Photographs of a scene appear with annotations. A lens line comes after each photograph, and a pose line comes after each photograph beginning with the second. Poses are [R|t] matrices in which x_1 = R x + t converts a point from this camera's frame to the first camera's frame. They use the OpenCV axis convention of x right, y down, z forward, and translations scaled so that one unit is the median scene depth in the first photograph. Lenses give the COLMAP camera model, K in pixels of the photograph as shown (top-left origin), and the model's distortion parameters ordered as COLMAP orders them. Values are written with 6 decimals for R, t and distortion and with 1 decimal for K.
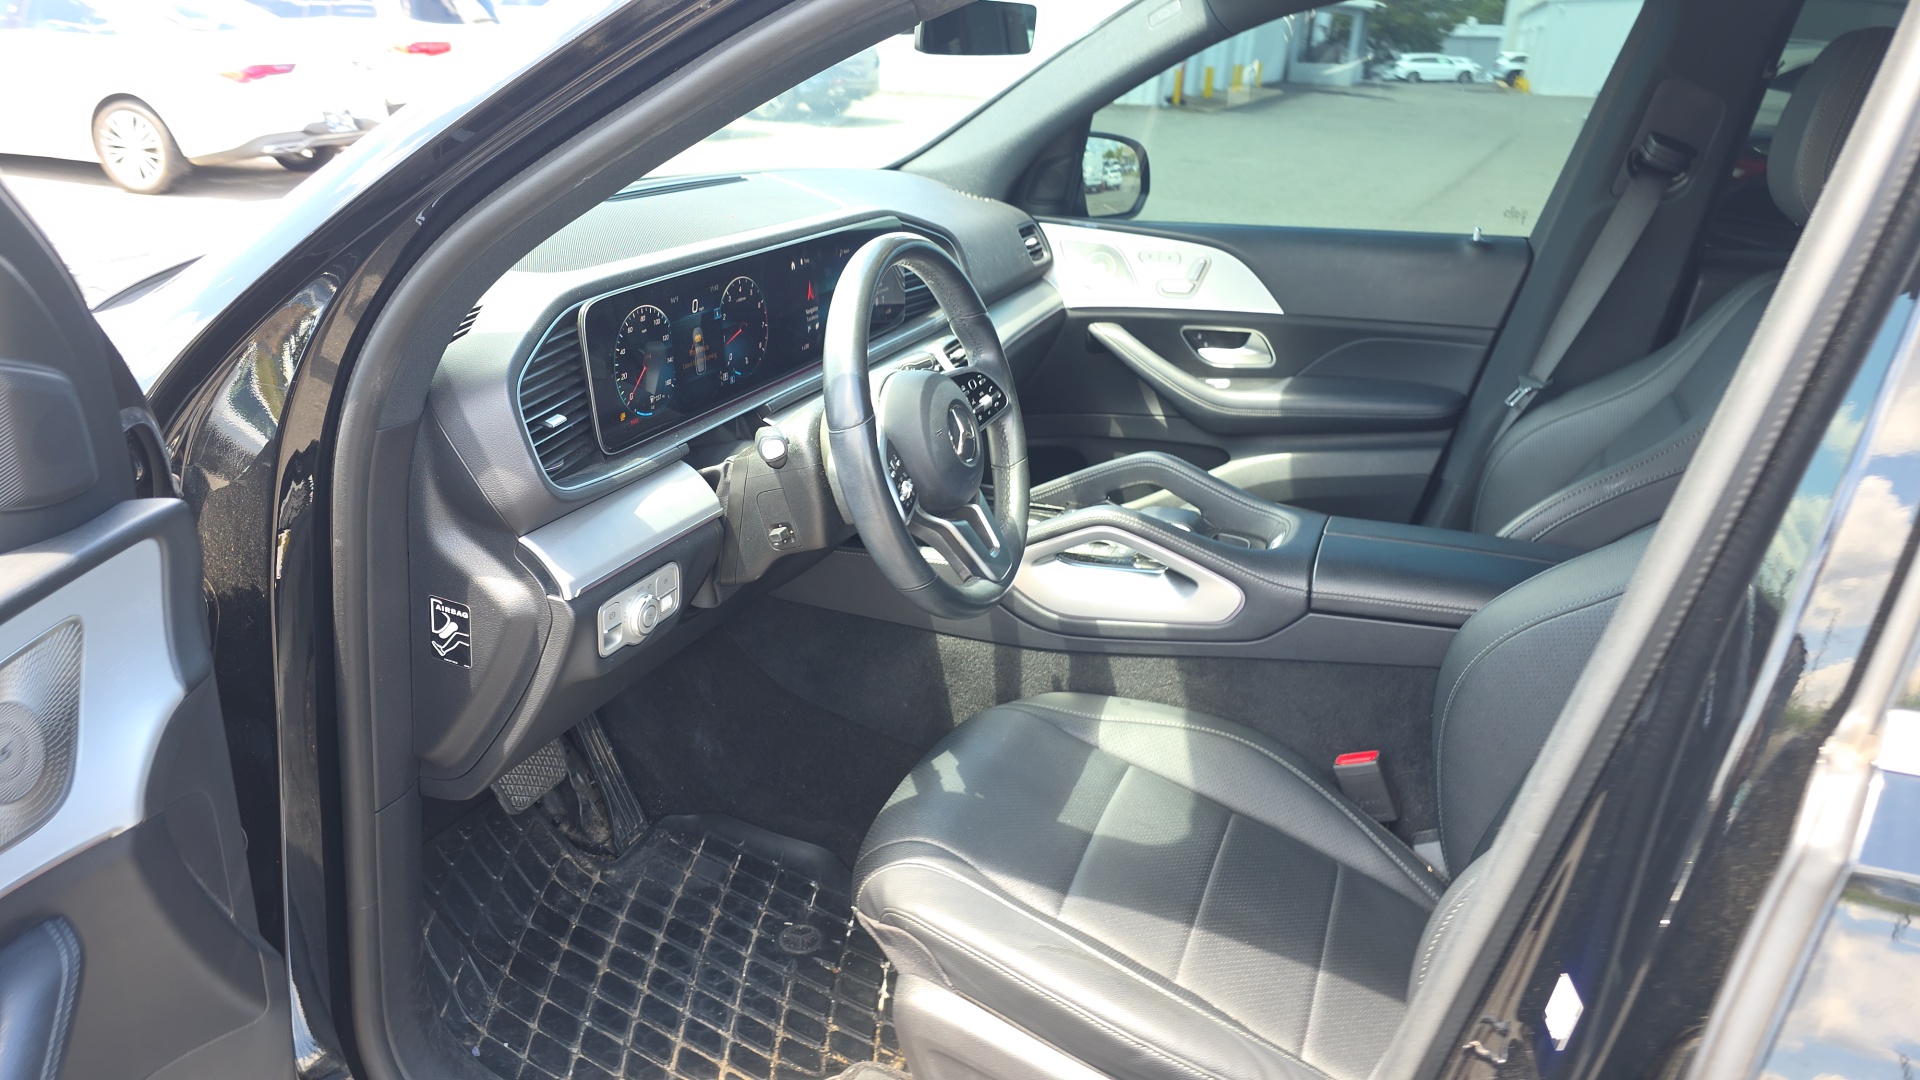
lens RADIAL K [[1308.0, 0, 896.4], [0, 1308.0, 496.7], [0, 0, 1]] dist [0.048650, -0.054488]
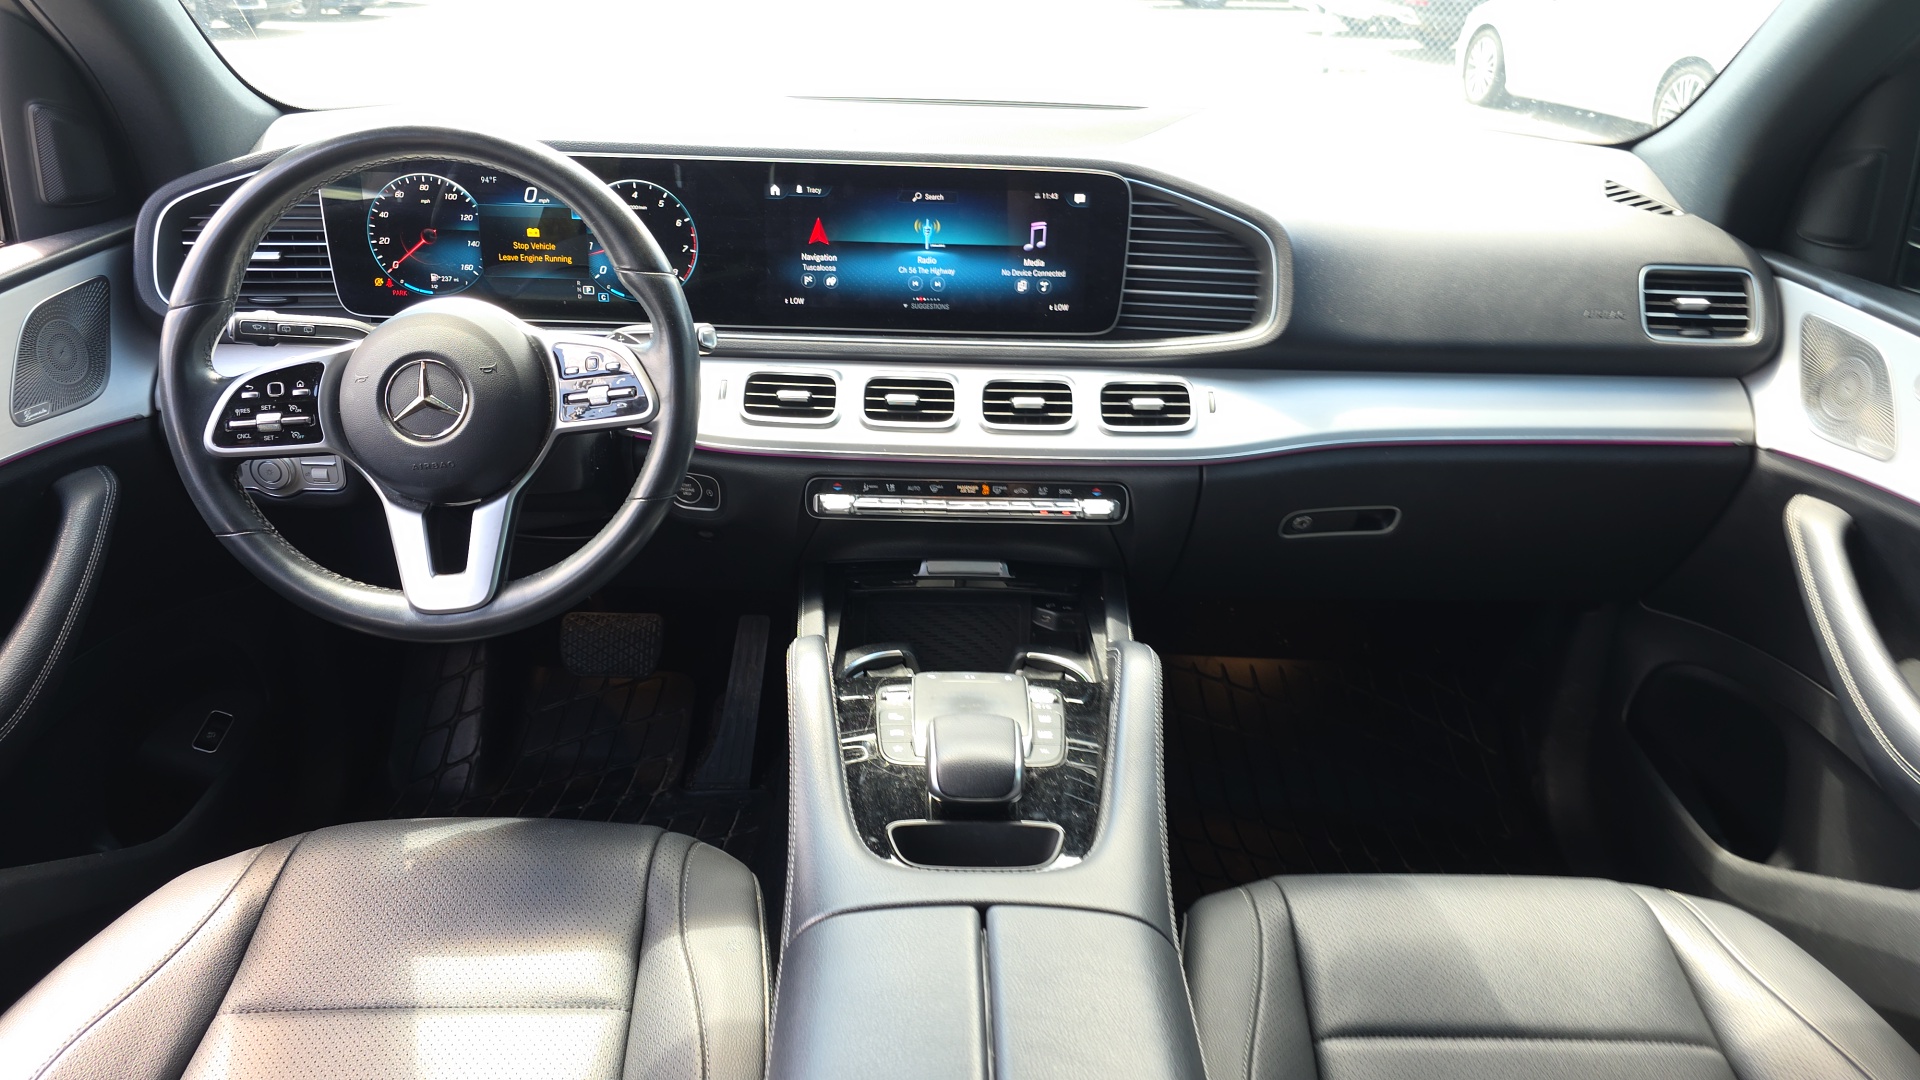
lens RADIAL K [[1308.0, 0, 965.5], [0, 1308.0, 513.7], [0, 0, 1]] dist [0.048650, -0.054488]
pose [[0.413543, 0.343129, -0.843353, 0.458040], [-0.320928, 0.921754, 0.217658, -0.137258], [0.852049, 0.180644, 0.491305, 0.501755]]
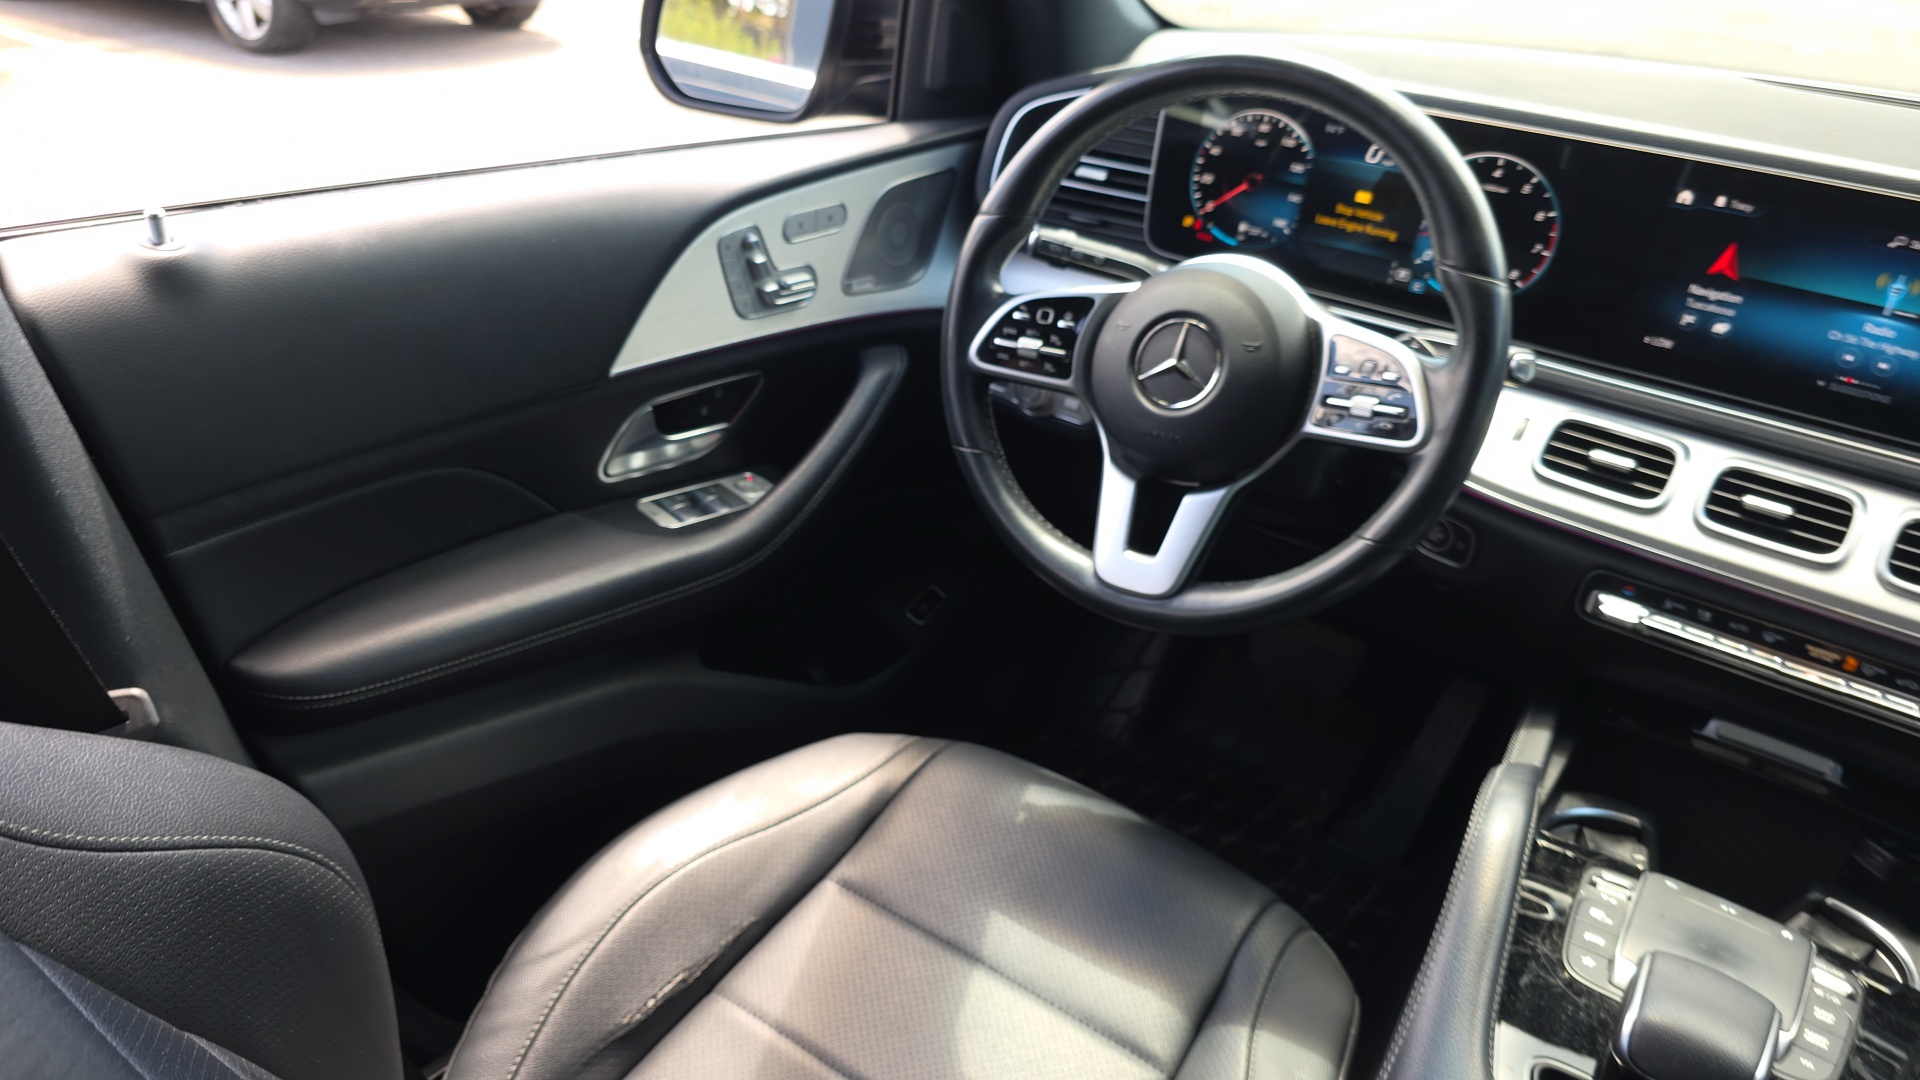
lens RADIAL K [[1308.0, 0, 947.8], [0, 1308.0, 563.5], [0, 0, 1]] dist [0.048650, -0.054488]
pose [[-0.219120, 0.435198, -0.873263, 0.390930], [-0.401860, 0.775320, 0.487223, -0.137102], [0.889098, 0.457690, 0.005000, 0.520183]]
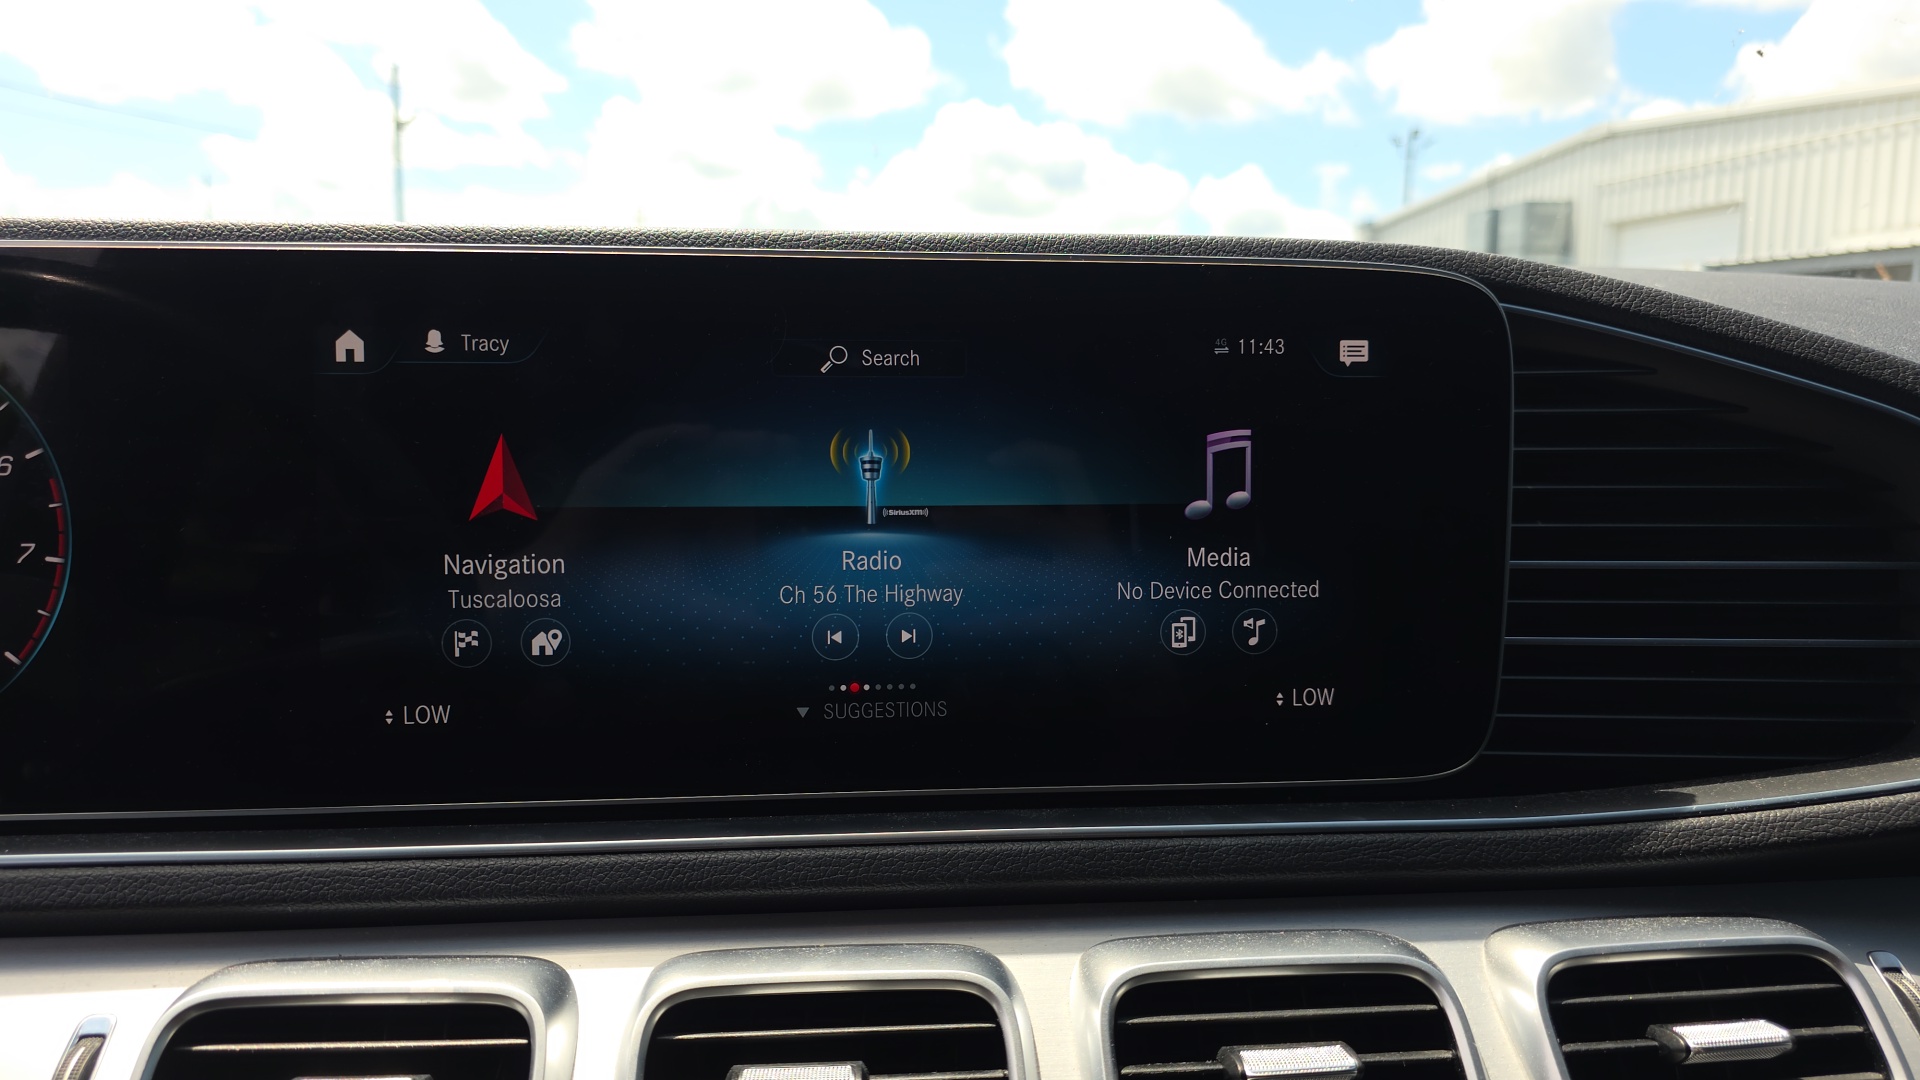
lens RADIAL K [[1308.0, 0, 949.6], [0, 1308.0, 560.9], [0, 0, 1]] dist [0.048650, -0.054488]
pose [[0.473720, 0.079122, -0.877114, 0.116604], [-0.282343, 0.957029, -0.066160, -0.103807], [0.834190, 0.278988, 0.475703, 0.661093]]
